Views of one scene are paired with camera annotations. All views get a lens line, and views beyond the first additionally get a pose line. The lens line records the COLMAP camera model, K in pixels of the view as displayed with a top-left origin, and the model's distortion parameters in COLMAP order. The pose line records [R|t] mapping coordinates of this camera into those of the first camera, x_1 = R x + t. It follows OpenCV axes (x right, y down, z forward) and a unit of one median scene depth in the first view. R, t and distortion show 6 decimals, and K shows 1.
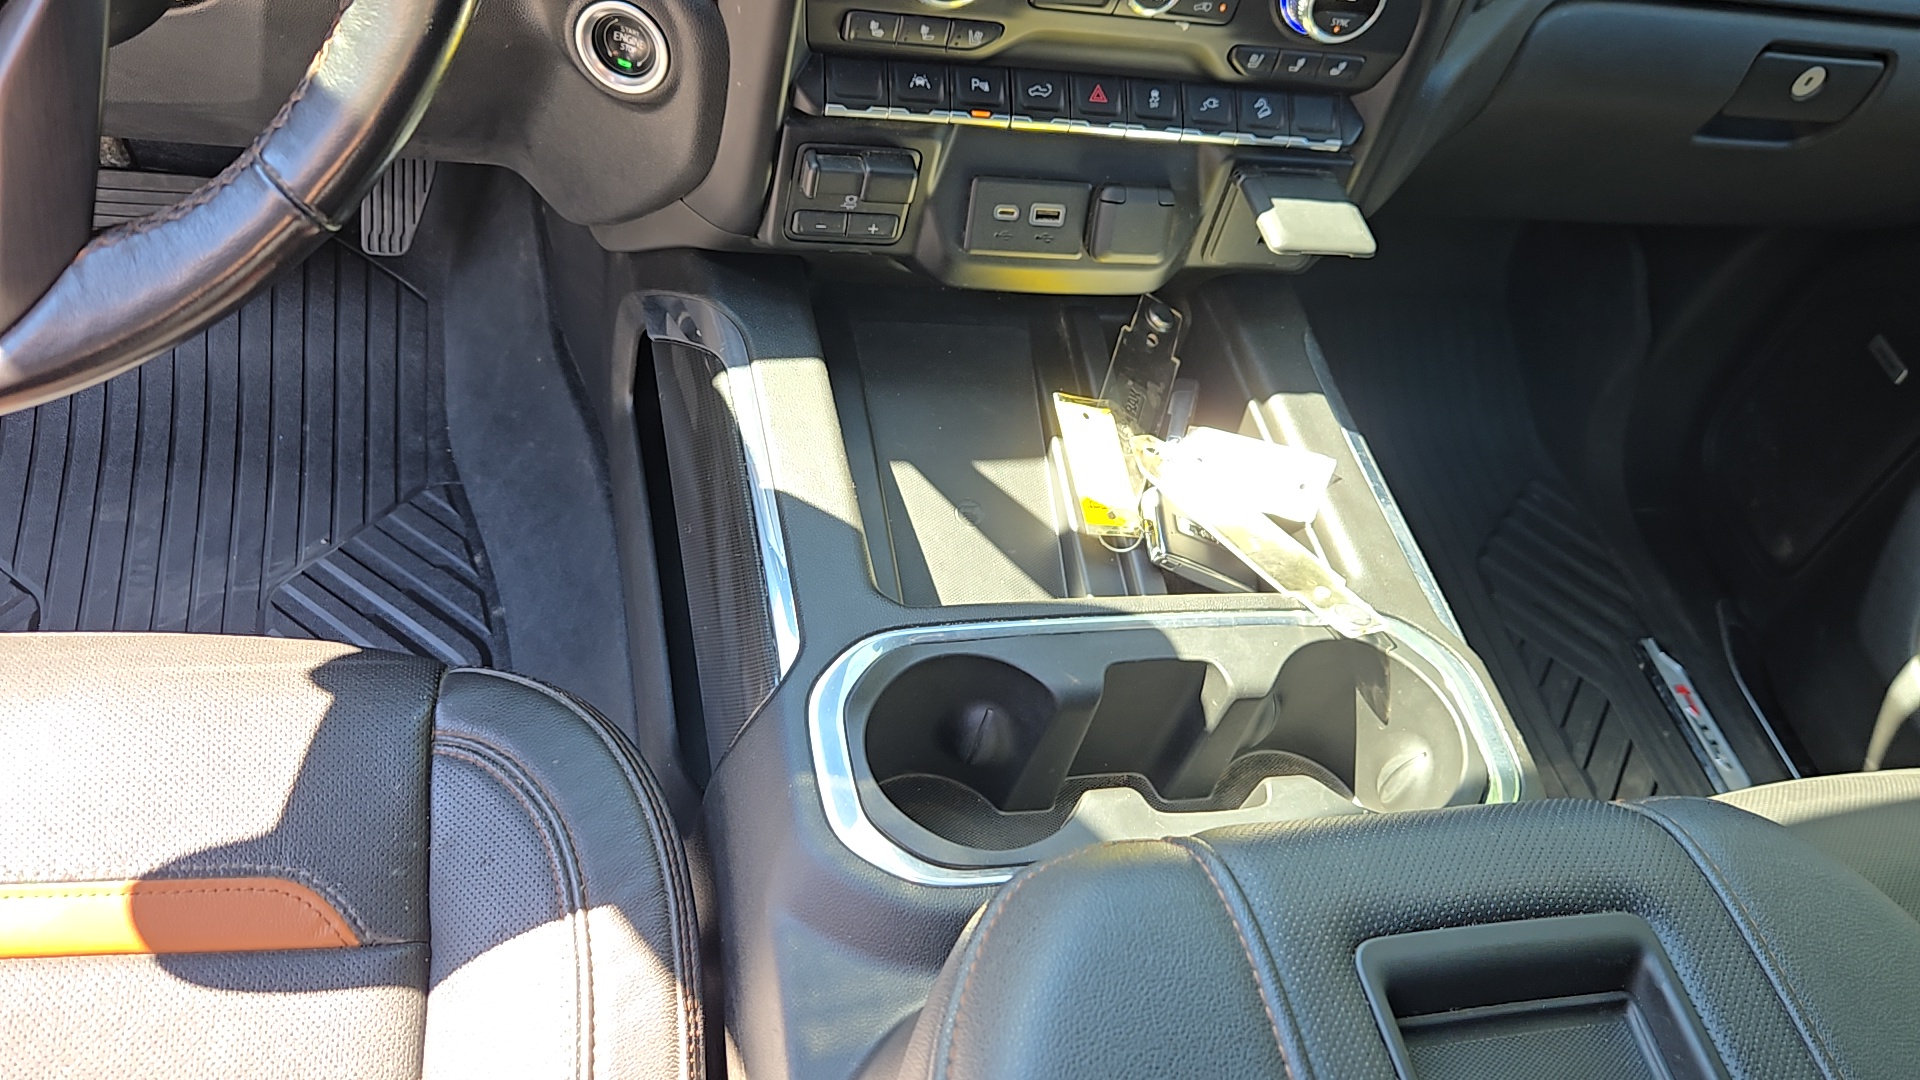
lens RADIAL K [[1621.8, 0, 954.1], [0, 1621.8, 530.9], [0, 0, 1]] dist [0.004549, -0.011299]
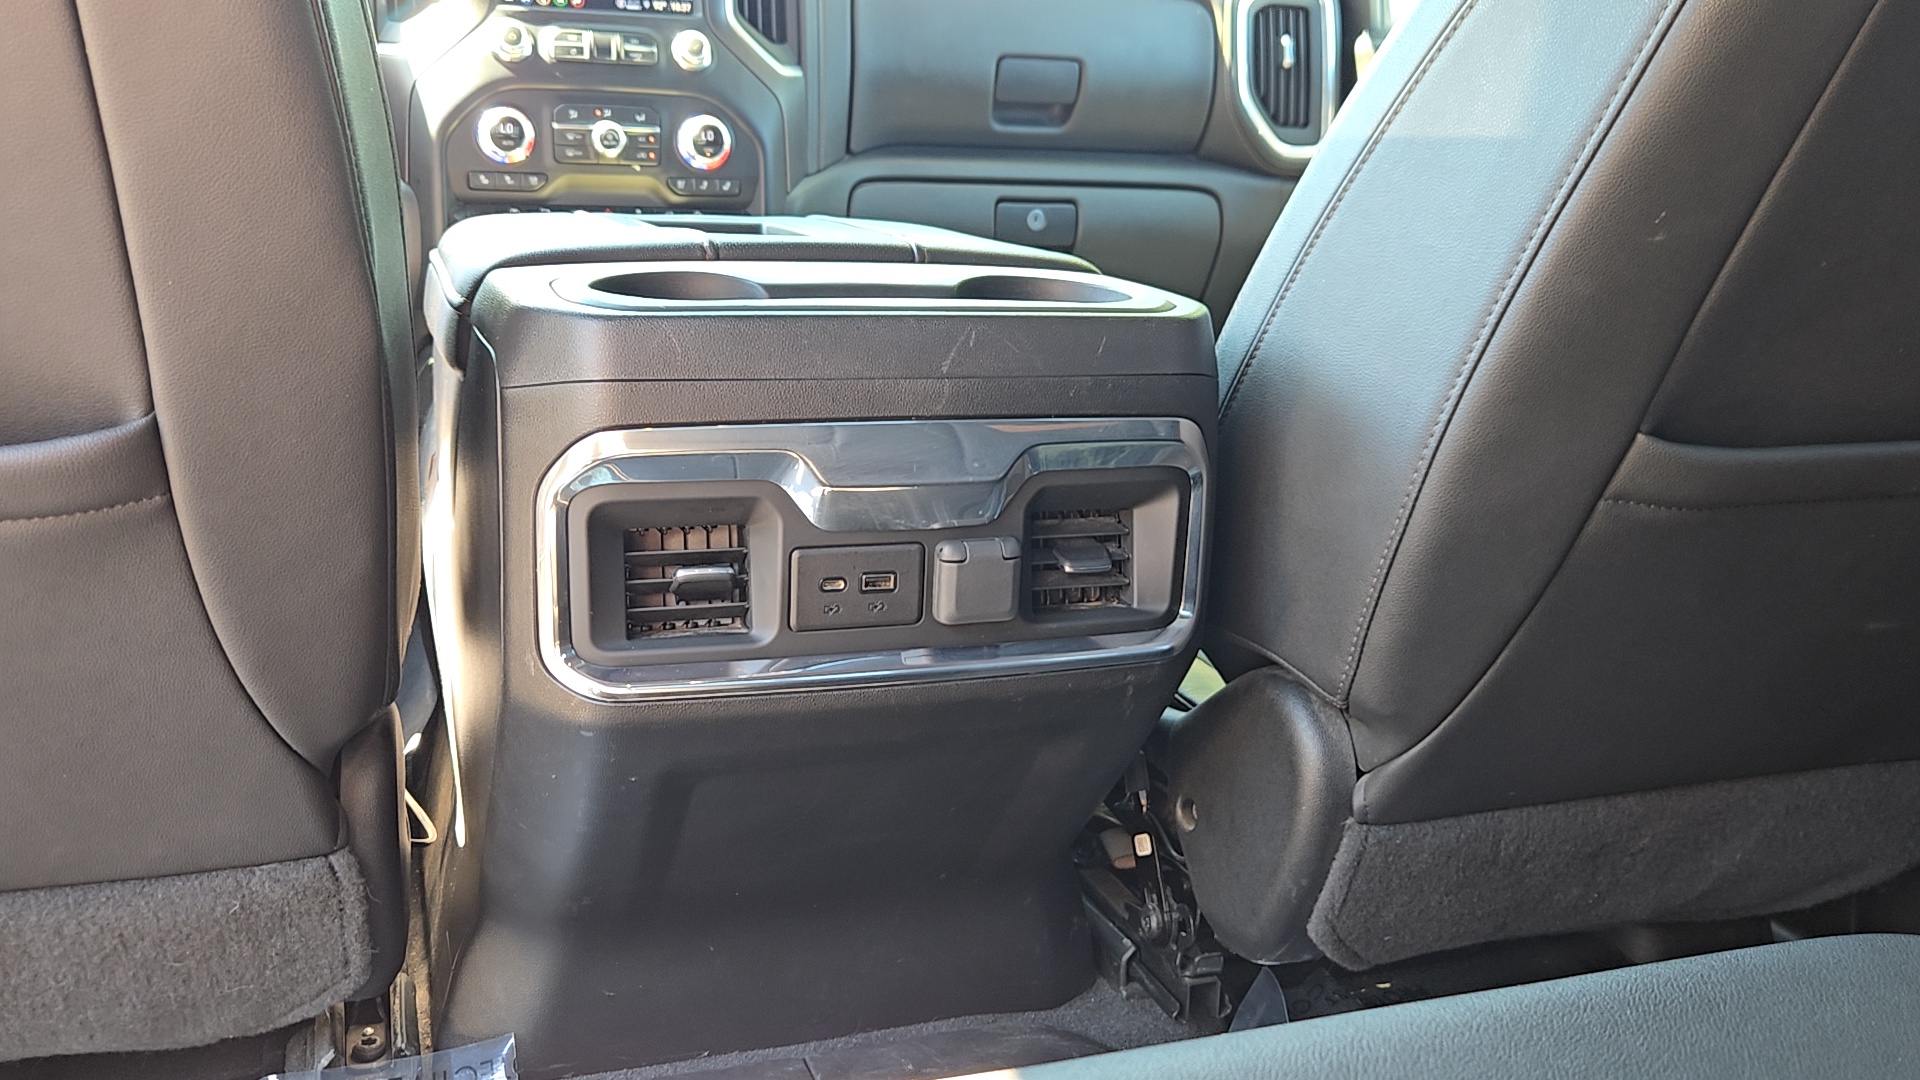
lens RADIAL K [[1621.8, 0, 958.2], [0, 1621.8, 548.6], [0, 0, 1]] dist [0.004549, -0.011299]
pose [[0.972503, -0.222968, 0.067260, 0.273216], [0.221899, 0.799433, -0.558271, 1.254275], [0.070707, 0.557845, 0.826928, -0.408221]]
